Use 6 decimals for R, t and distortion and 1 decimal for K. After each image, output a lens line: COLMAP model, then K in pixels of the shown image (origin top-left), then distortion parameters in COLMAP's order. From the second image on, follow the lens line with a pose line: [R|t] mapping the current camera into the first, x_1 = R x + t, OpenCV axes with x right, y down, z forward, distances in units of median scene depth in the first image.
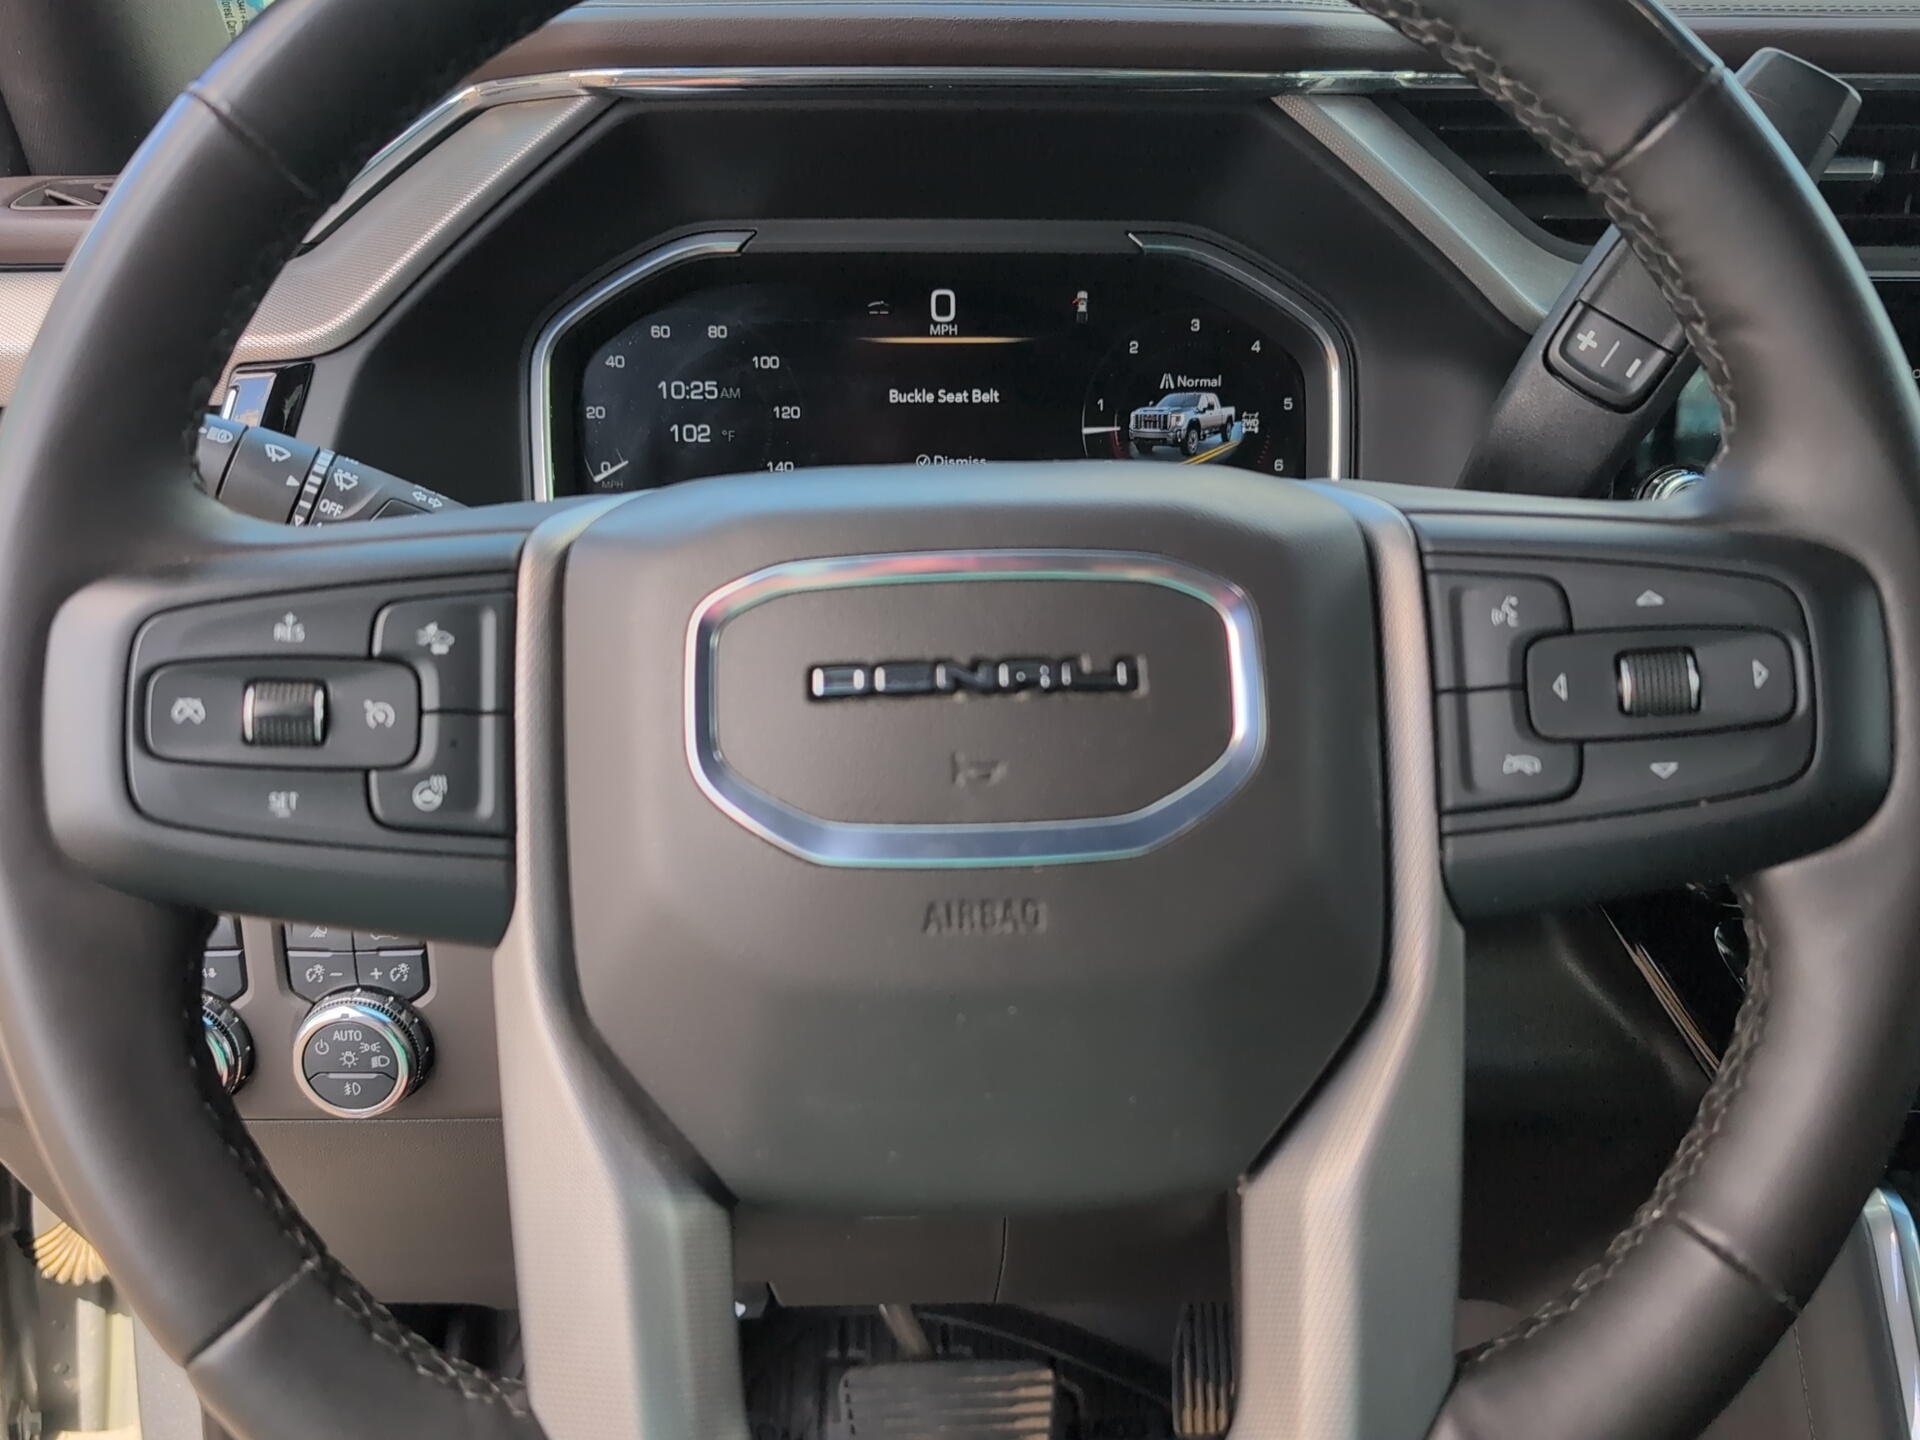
lens RADIAL K [[1593.5, 0, 960.0], [0, 1593.5, 720.0], [0, 0, 1]] dist [-0.030060, -0.006671]
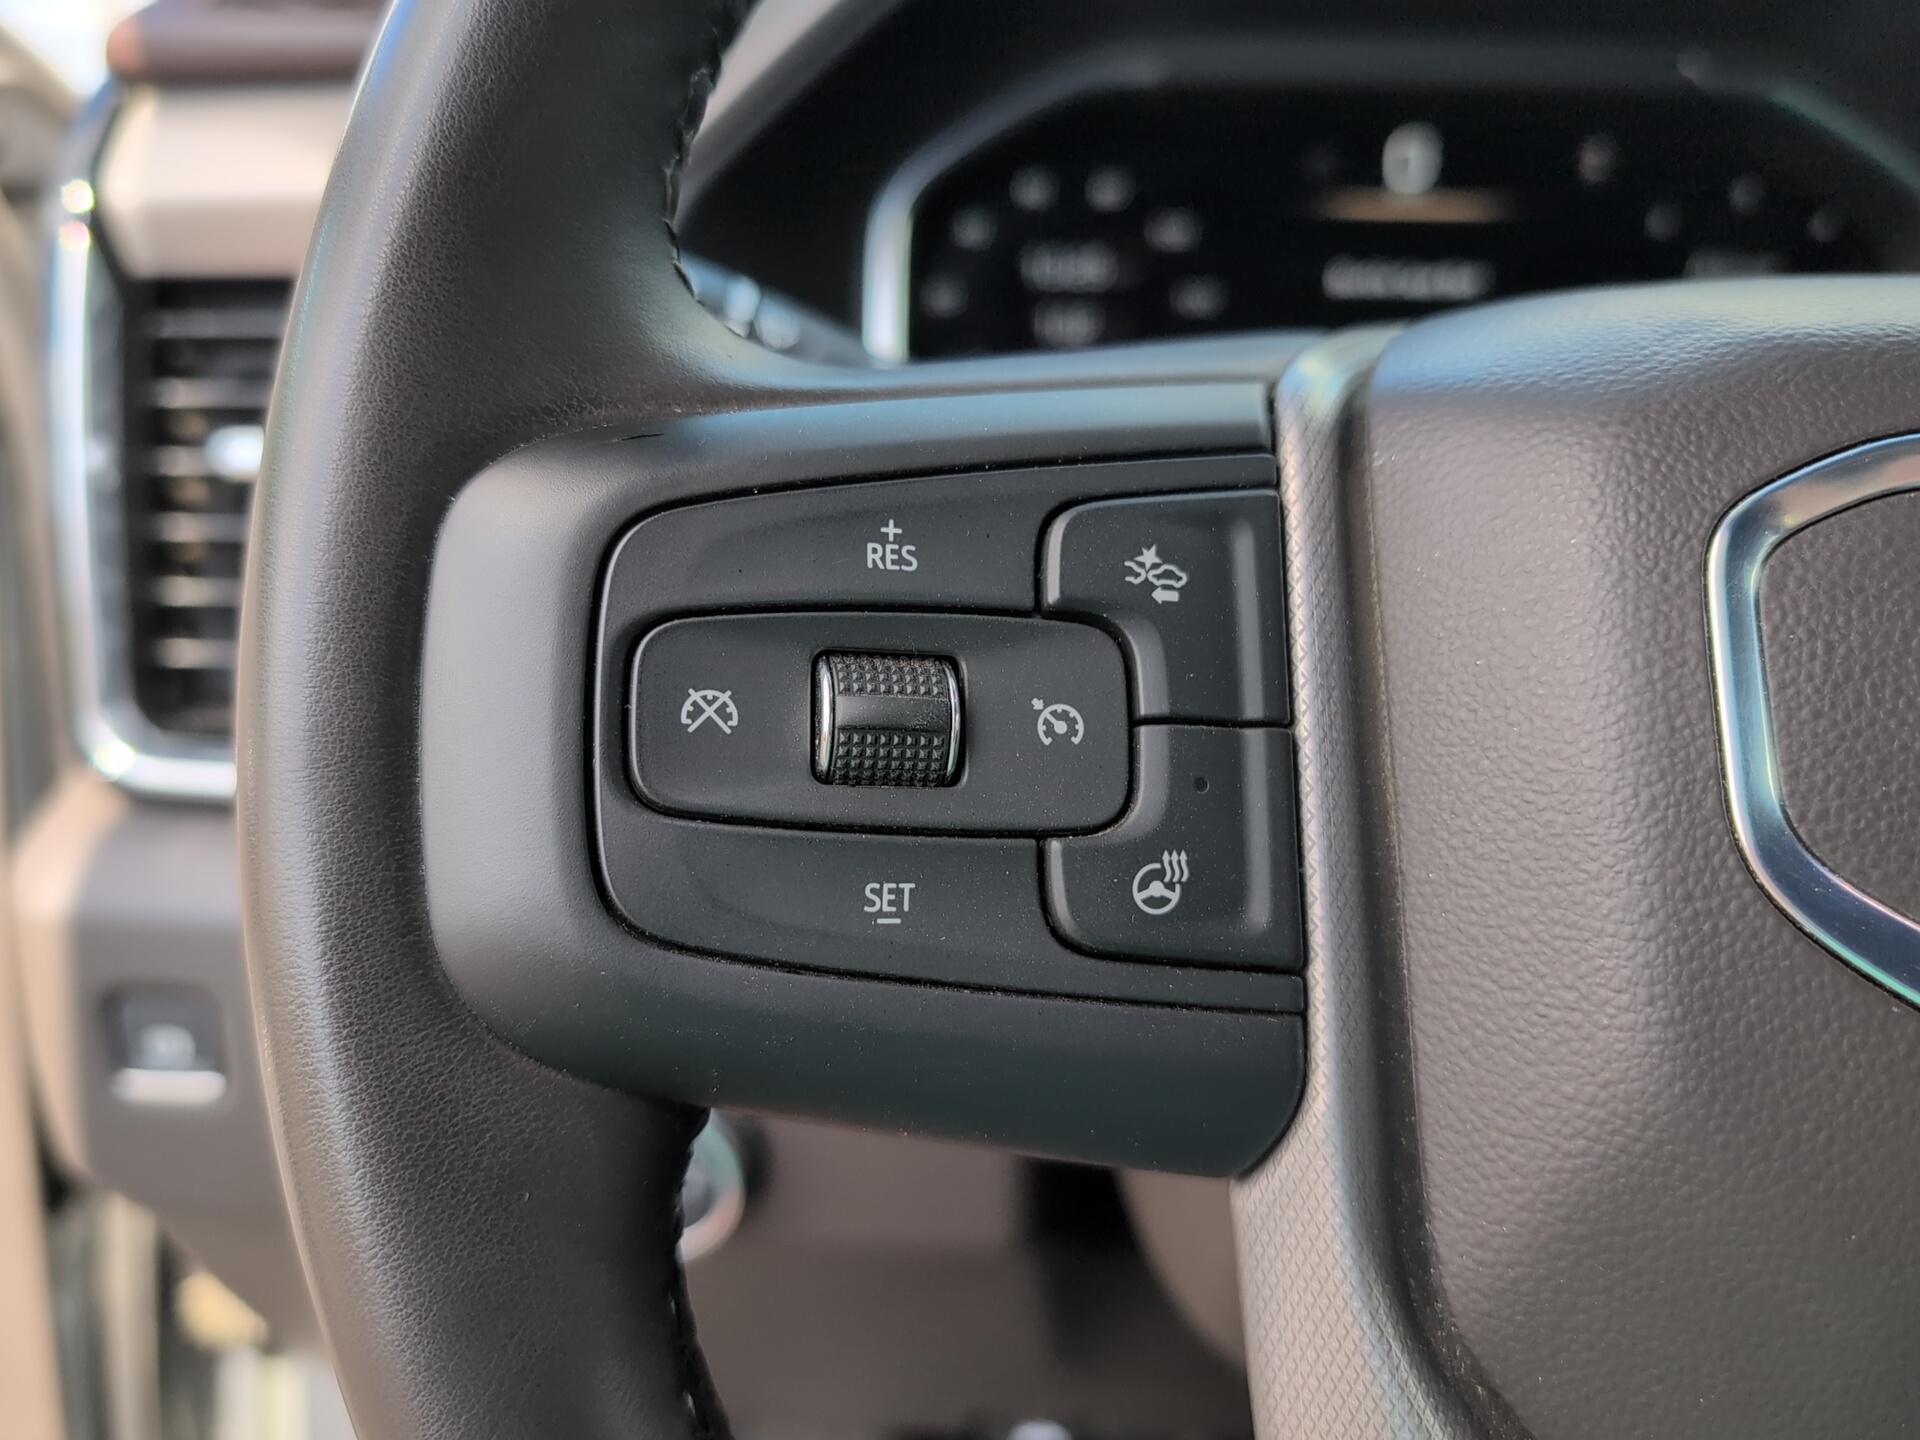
lens RADIAL K [[1593.5, 0, 960.0], [0, 1593.5, 720.0], [0, 0, 1]] dist [-0.030060, -0.006671]
pose [[0.996248, 0.026409, -0.082412, -0.348232], [-0.023994, 0.999257, 0.030166, -0.018730], [0.083147, -0.028075, 0.996142, 0.483044]]
